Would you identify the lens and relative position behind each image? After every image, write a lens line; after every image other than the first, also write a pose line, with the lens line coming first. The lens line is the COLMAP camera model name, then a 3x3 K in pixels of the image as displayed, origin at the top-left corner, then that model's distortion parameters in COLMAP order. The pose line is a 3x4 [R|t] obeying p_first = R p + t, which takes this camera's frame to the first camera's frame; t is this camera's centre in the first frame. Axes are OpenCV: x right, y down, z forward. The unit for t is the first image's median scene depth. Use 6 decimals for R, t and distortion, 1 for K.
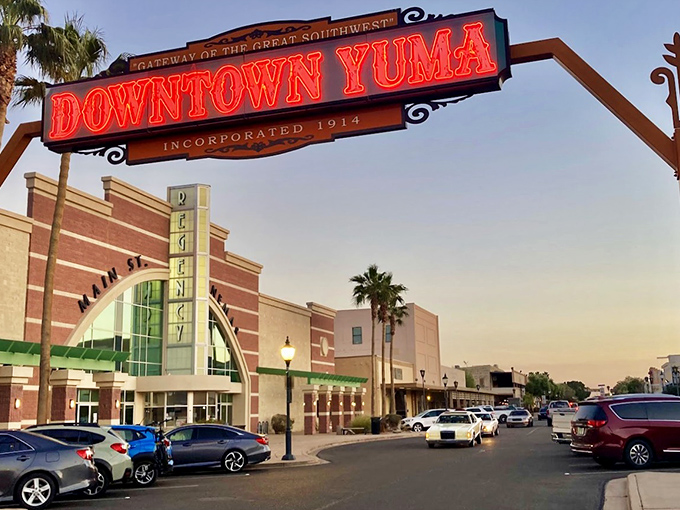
lens RADIAL K [[785.0, 0, 340.5], [0, 785.0, 241.2], [0, 0, 1]] dist [0.099746, -0.007799]
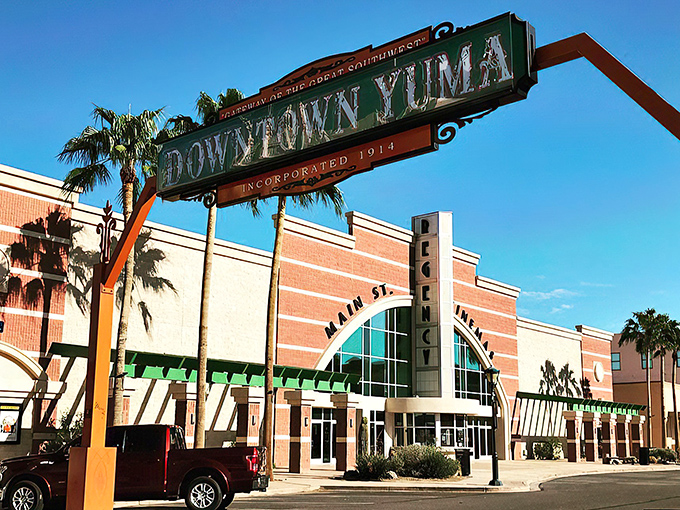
lens RADIAL K [[777.3, 0, 339.6], [0, 777.3, 289.1], [0, 0, 1]] dist [0.056032, -0.028647]
pose [[0.927319, -0.034426, -0.372686, 0.102349], [0.045541, 0.998740, 0.021060, 0.000562], [0.371492, -0.036502, 0.927718, 0.019792]]
